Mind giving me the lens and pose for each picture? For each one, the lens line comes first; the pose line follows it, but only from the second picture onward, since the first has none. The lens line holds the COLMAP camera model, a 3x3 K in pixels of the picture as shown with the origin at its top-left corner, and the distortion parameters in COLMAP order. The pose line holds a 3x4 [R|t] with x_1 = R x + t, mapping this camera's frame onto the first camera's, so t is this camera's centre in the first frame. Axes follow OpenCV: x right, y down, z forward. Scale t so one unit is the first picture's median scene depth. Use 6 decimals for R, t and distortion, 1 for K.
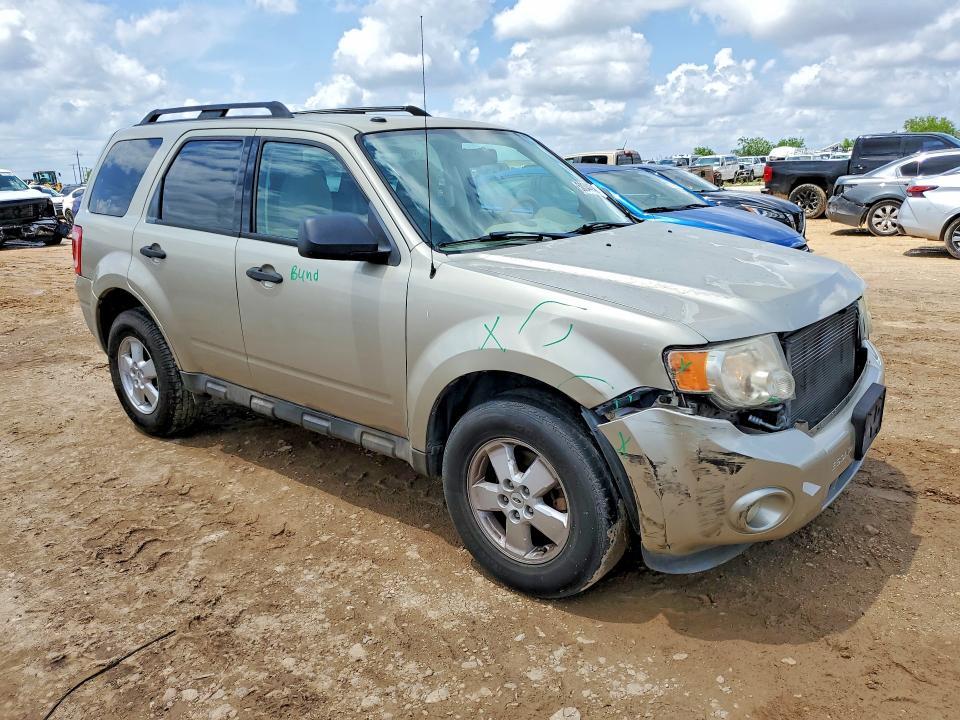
lens RADIAL K [[753.8, 0, 484.7], [0, 753.8, 351.6], [0, 0, 1]] dist [0.016516, -0.011446]
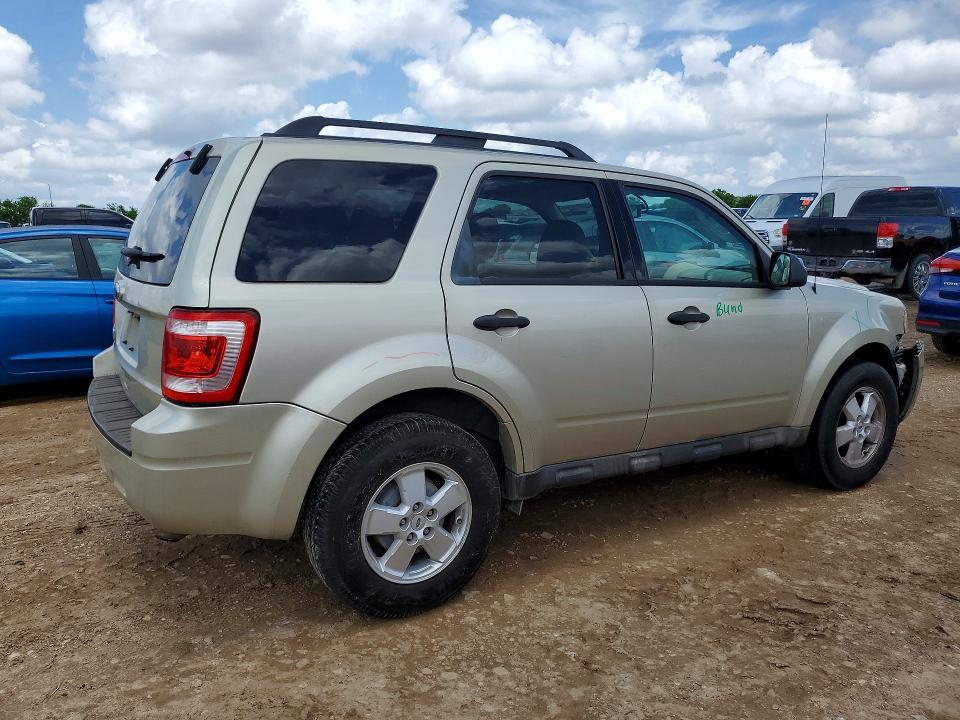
lens RADIAL K [[753.8, 0, 473.3], [0, 753.8, 340.8], [0, 0, 1]] dist [0.016516, -0.011446]
pose [[0.330599, -0.119135, 0.936222, -1.242885], [0.219481, 0.974508, 0.046503, -0.168455], [-0.917896, 0.190109, 0.348319, 0.856151]]
